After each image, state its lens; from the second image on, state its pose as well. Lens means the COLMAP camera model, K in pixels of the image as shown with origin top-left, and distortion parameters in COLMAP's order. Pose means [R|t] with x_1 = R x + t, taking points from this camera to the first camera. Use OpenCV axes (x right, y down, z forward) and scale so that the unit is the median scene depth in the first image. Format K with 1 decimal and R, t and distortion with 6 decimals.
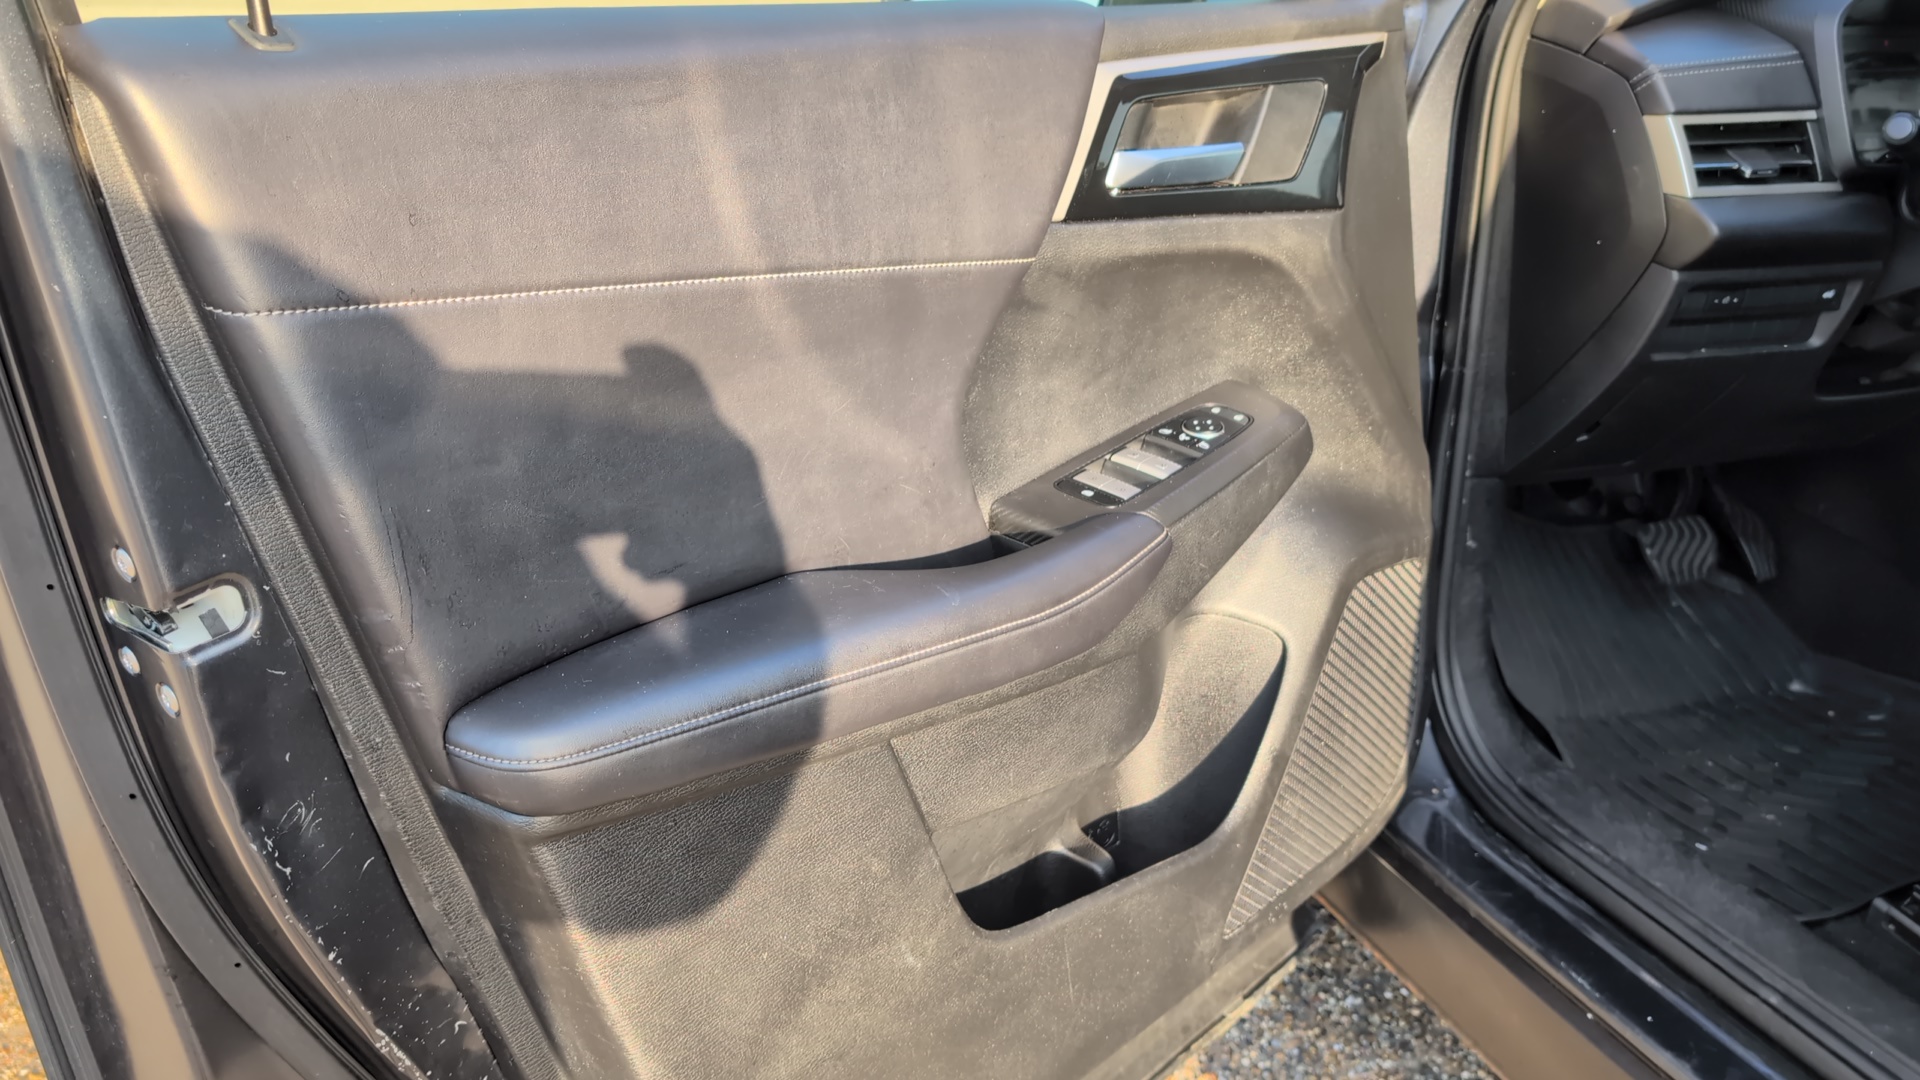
lens RADIAL K [[1629.4, 0, 955.9], [0, 1629.4, 540.0], [0, 0, 1]] dist [0.029800, -0.025904]
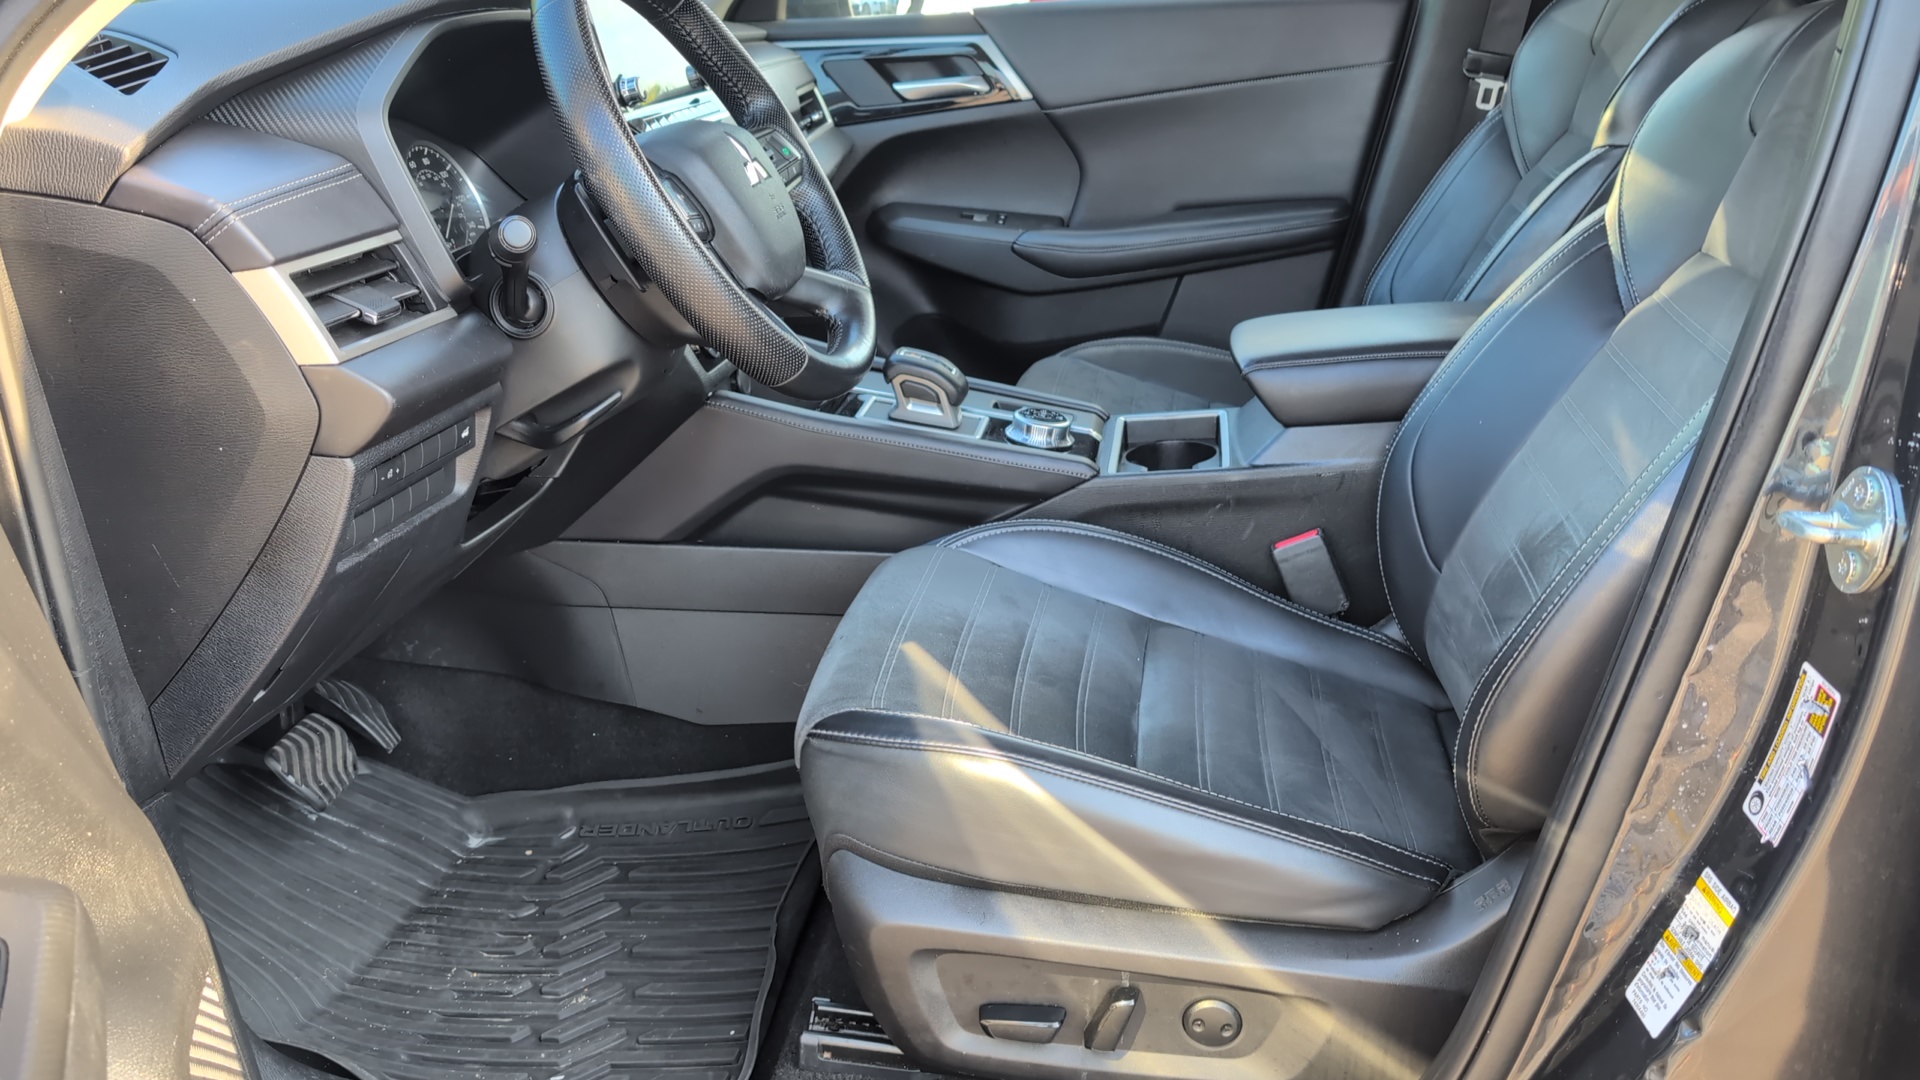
lens RADIAL K [[1629.4, 0, 965.1], [0, 1629.4, 538.1], [0, 0, 1]] dist [0.029800, -0.025904]
pose [[0.489757, -0.313936, 0.813377, -0.047622], [0.363152, 0.921597, 0.137041, -0.128536], [-0.792628, 0.228263, 0.565365, 0.348958]]
